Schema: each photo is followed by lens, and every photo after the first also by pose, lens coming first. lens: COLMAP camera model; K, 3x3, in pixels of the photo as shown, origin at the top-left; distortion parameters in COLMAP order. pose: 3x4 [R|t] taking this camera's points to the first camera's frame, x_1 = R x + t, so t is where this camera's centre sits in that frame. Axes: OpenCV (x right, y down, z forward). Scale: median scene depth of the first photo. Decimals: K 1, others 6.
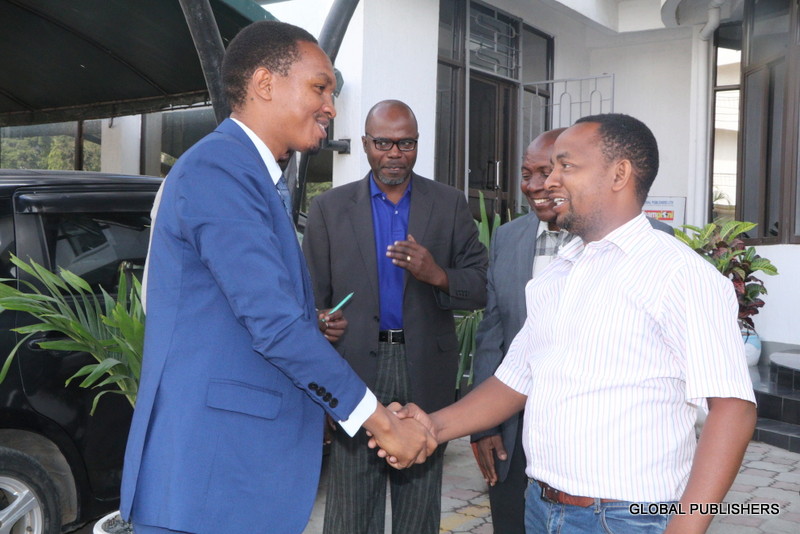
lens RADIAL K [[1032.7, 0, 399.1], [0, 1032.7, 268.1], [0, 0, 1]] dist [0.019944, 0.000000]
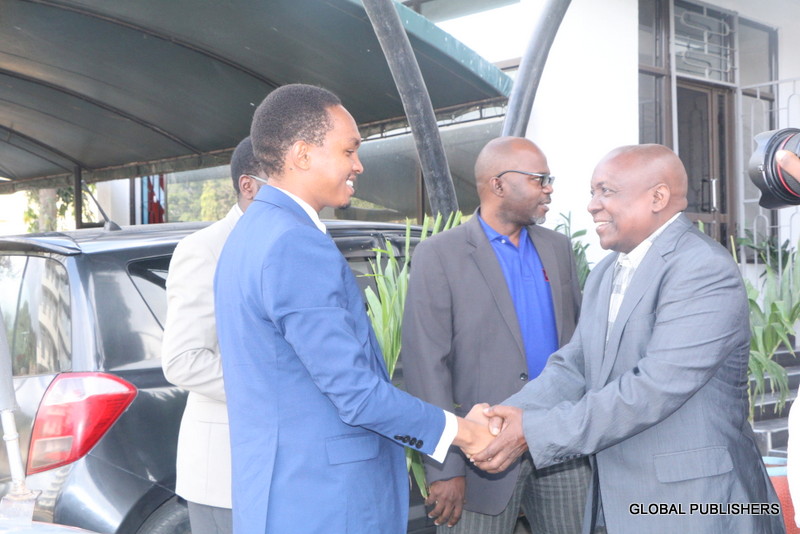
lens RADIAL K [[1282.9, 0, 402.8], [0, 1282.9, 249.3], [0, 0, 1]] dist [0.182572, 0.000000]
pose [[0.989534, -0.042936, -0.137763, -0.014442], [0.036232, 0.998051, -0.050804, -0.000156], [0.139676, 0.045281, 0.989161, -0.100653]]
